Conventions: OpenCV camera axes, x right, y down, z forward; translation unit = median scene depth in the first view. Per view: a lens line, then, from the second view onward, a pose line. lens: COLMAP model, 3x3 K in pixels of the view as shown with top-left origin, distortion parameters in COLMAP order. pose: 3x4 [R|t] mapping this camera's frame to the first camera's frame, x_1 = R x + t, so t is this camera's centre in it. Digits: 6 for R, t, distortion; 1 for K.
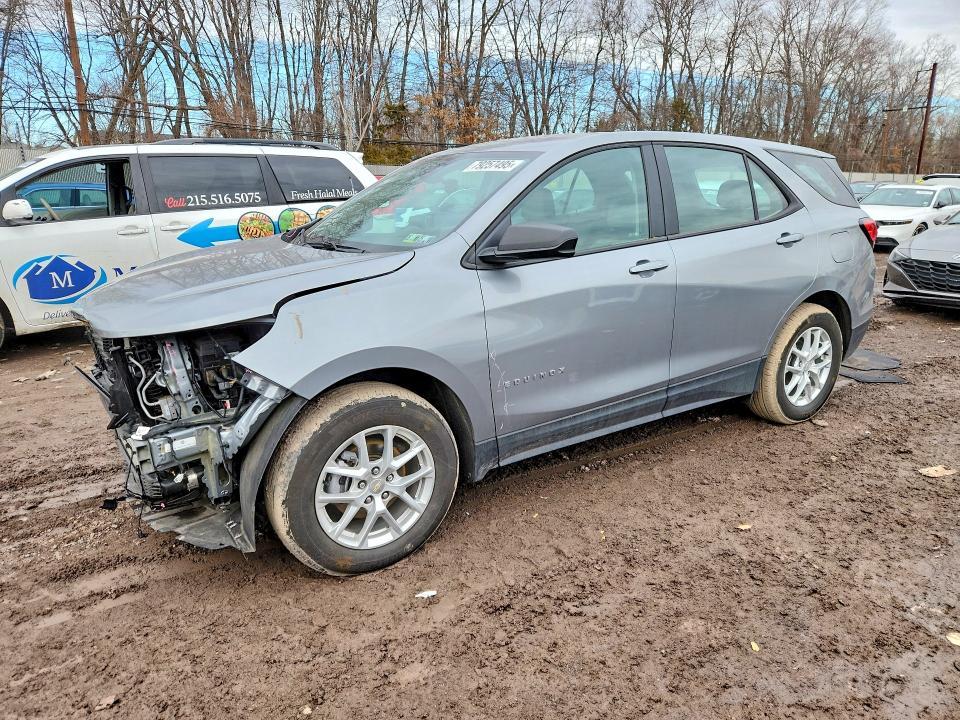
lens RADIAL K [[772.5, 0, 480.0], [0, 772.5, 360.0], [0, 0, 1]] dist [0.012998, 0.012054]
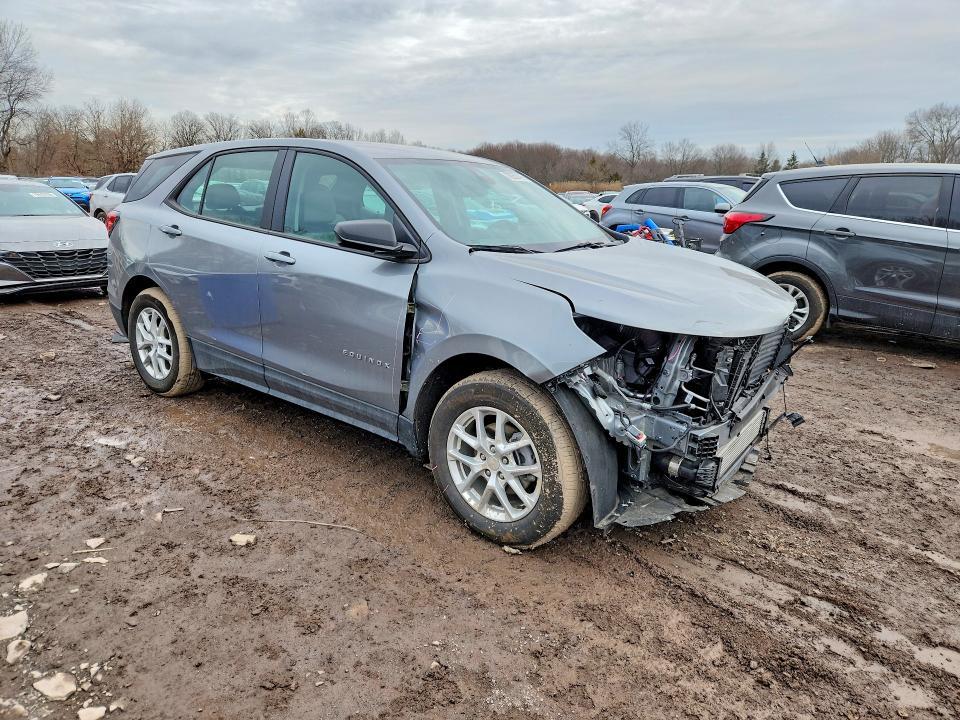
lens RADIAL K [[772.5, 0, 480.0], [0, 772.5, 360.0], [0, 0, 1]] dist [0.012998, 0.012054]
pose [[-0.450336, -0.201235, 0.869886, -1.023717], [0.183095, 0.932752, 0.310565, -0.328262], [-0.873884, 0.299131, -0.383206, 1.455685]]
